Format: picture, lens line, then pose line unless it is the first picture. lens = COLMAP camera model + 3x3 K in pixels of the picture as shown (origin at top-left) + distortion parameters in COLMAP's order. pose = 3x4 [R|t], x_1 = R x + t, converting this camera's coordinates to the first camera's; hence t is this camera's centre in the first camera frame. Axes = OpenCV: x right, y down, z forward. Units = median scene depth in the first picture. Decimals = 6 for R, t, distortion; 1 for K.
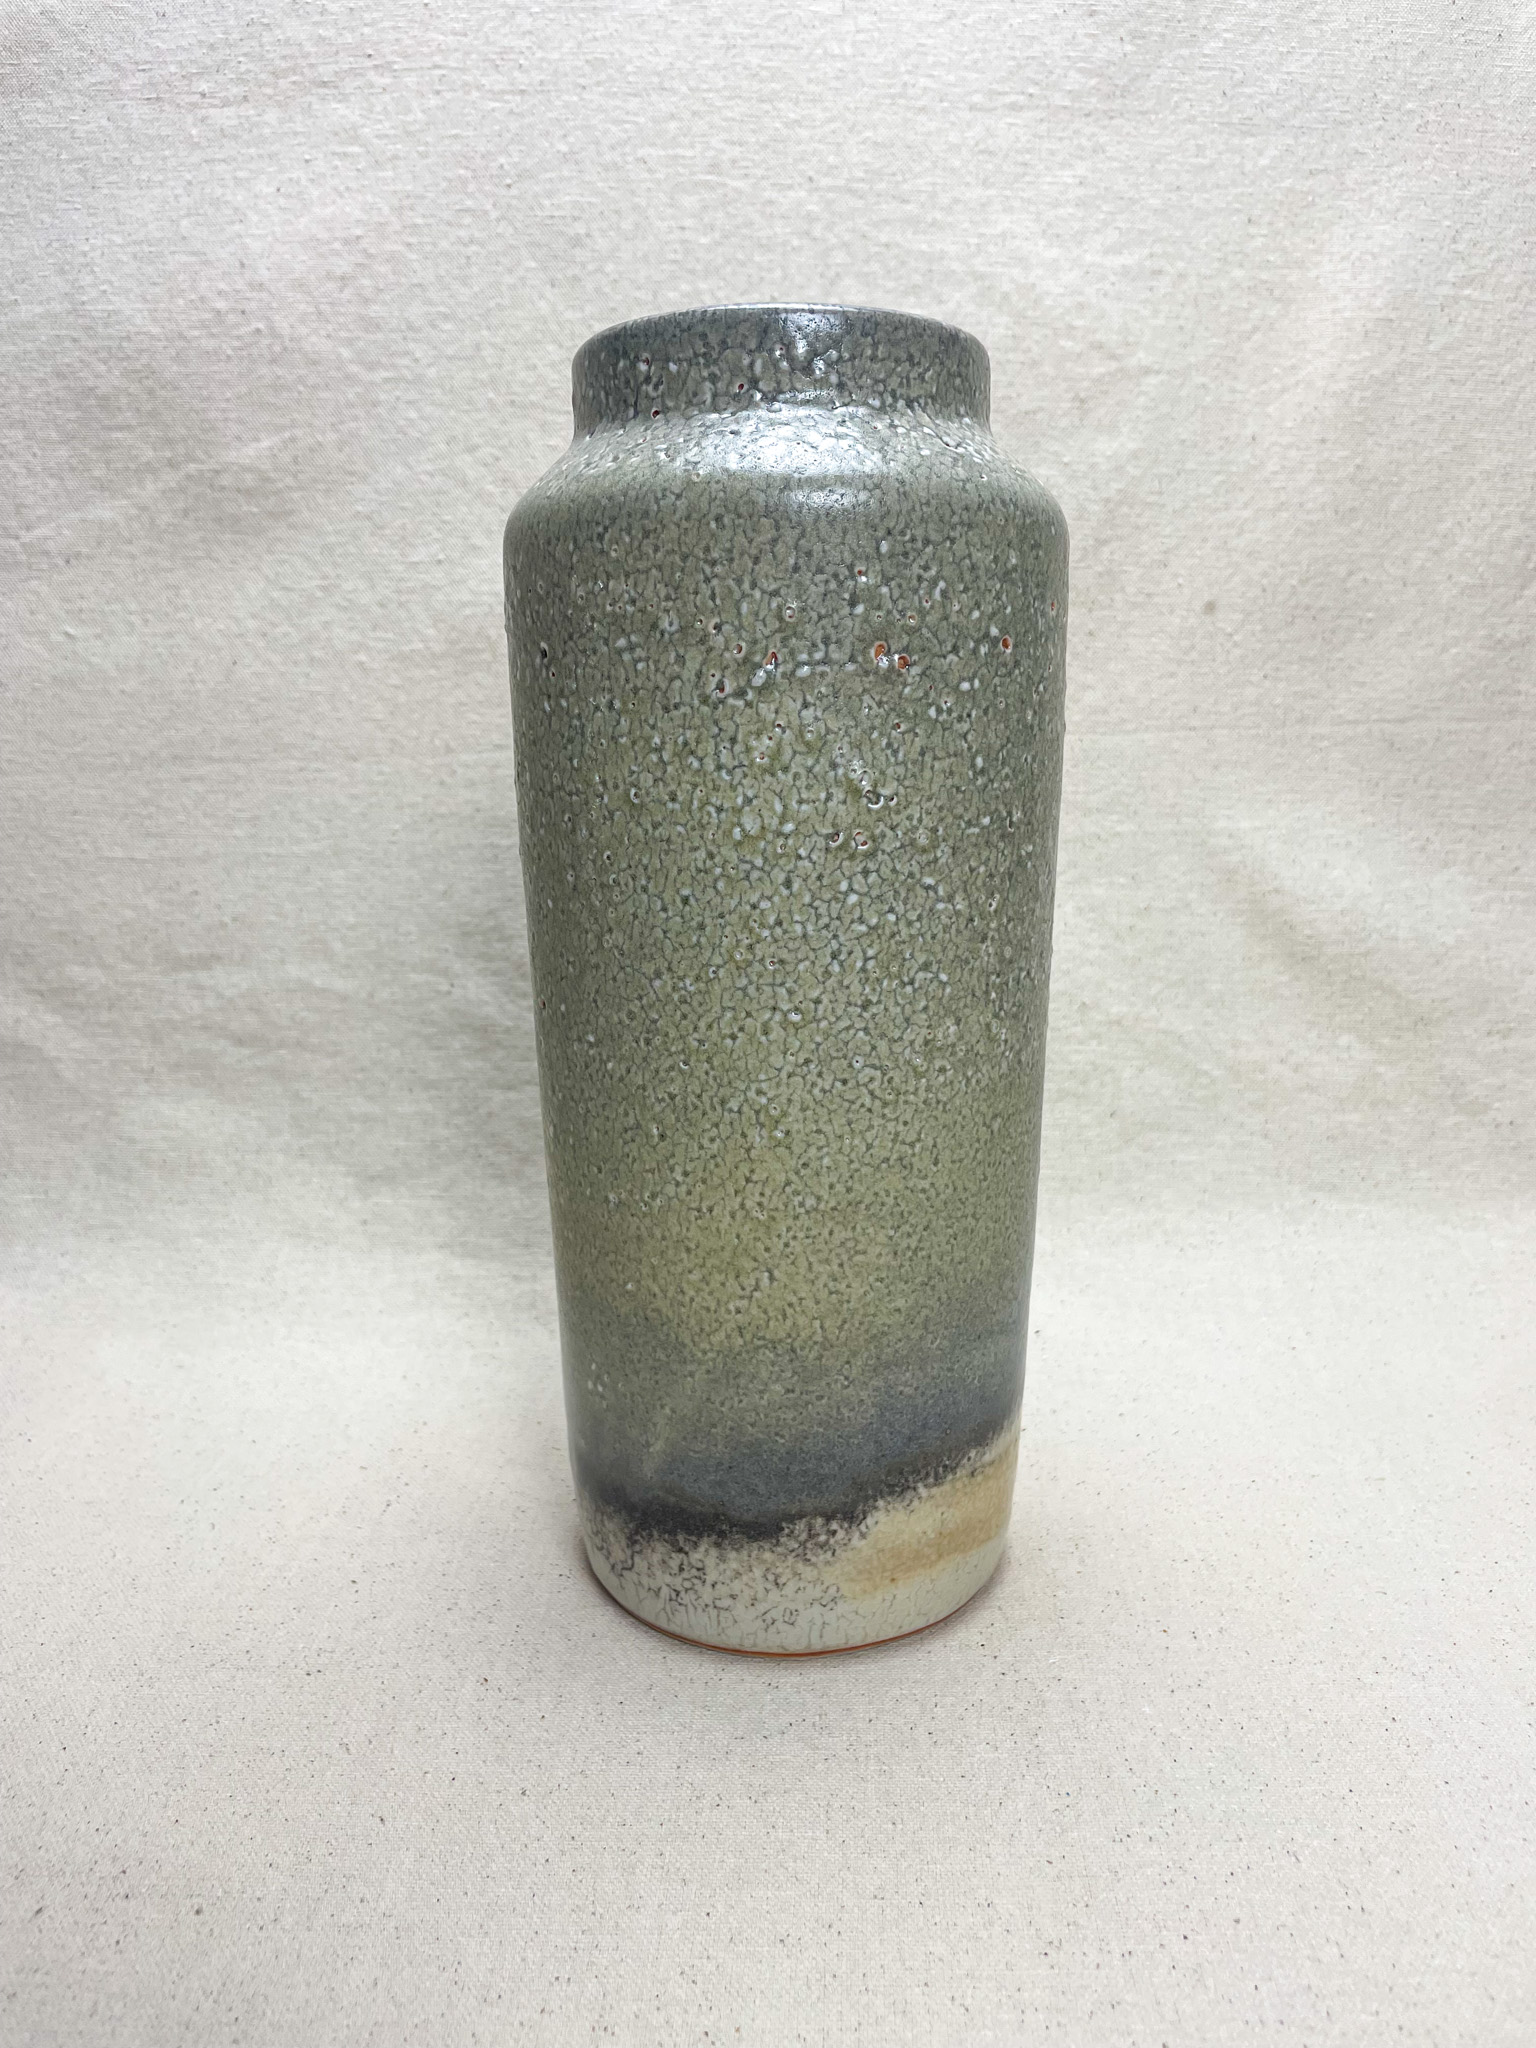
lens RADIAL K [[1634.3, 0, 778.0], [0, 1634.3, 993.8], [0, 0, 1]] dist [0.074225, -0.103128]
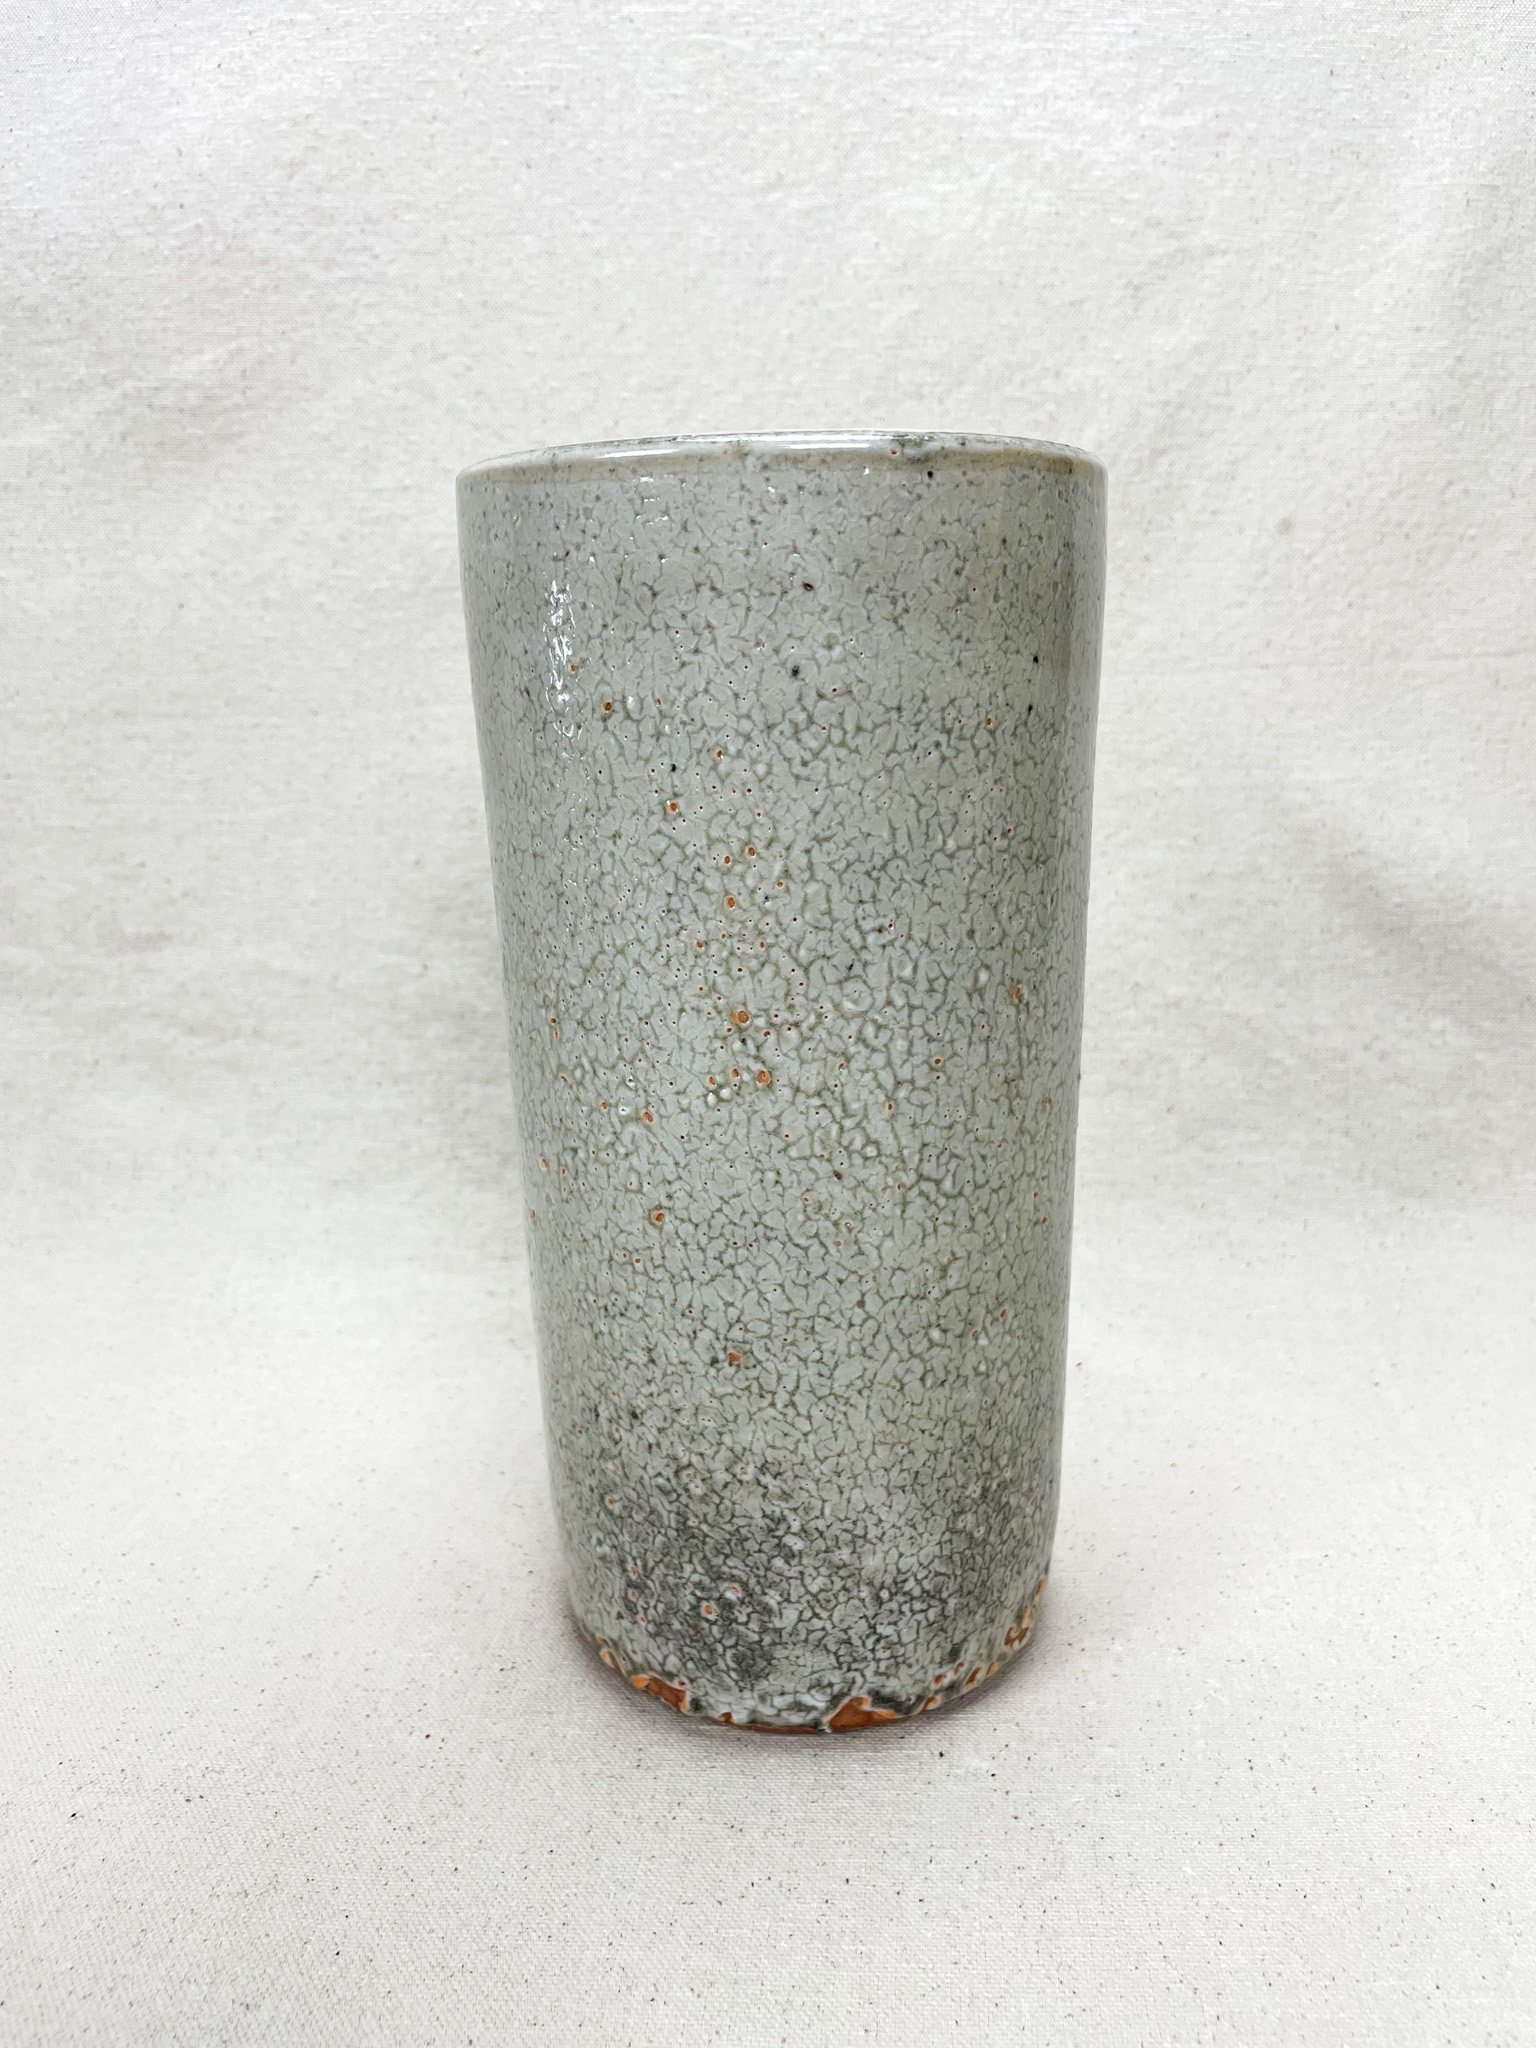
lens RADIAL K [[1634.3, 0, 806.1], [0, 1634.3, 1004.7], [0, 0, 1]] dist [0.074225, -0.103128]
pose [[0.999358, -0.005433, -0.035414, 0.039504], [0.006602, 0.999434, 0.032998, -0.012597], [0.035215, -0.033210, 0.998828, 0.114056]]
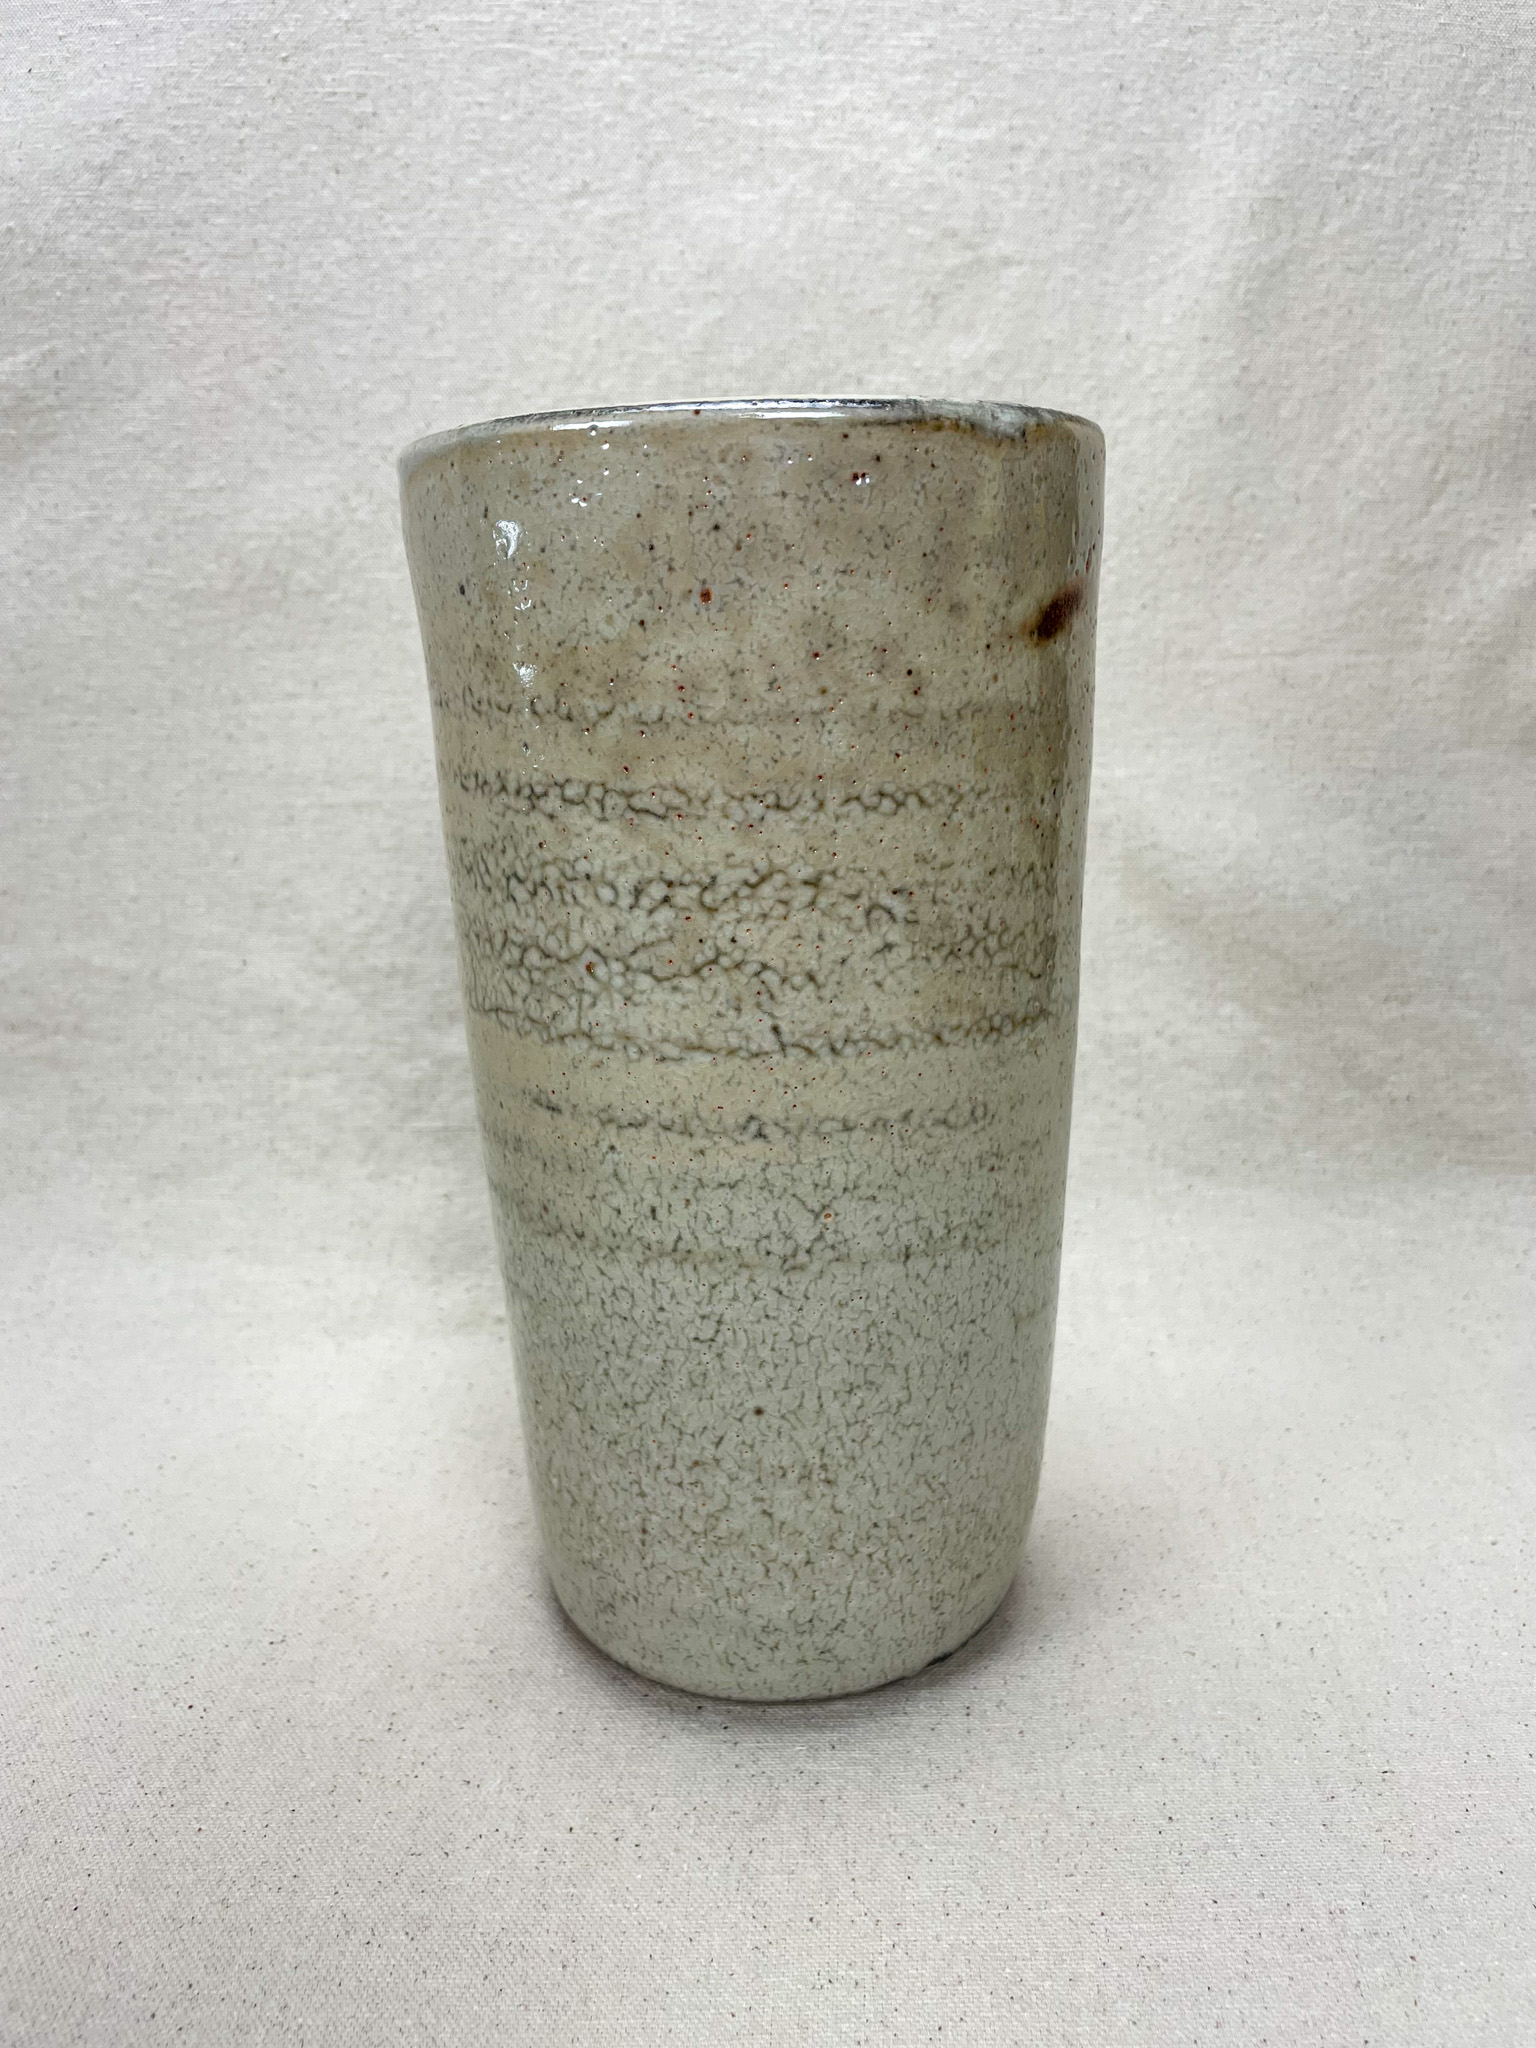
lens RADIAL K [[1634.3, 0, 802.9], [0, 1634.3, 1011.7], [0, 0, 1]] dist [0.074225, -0.103128]
pose [[0.999905, -0.013736, -0.000960, 0.108713], [0.013765, 0.998835, 0.046258, -0.015638], [0.000324, -0.046267, 0.998929, 0.090434]]
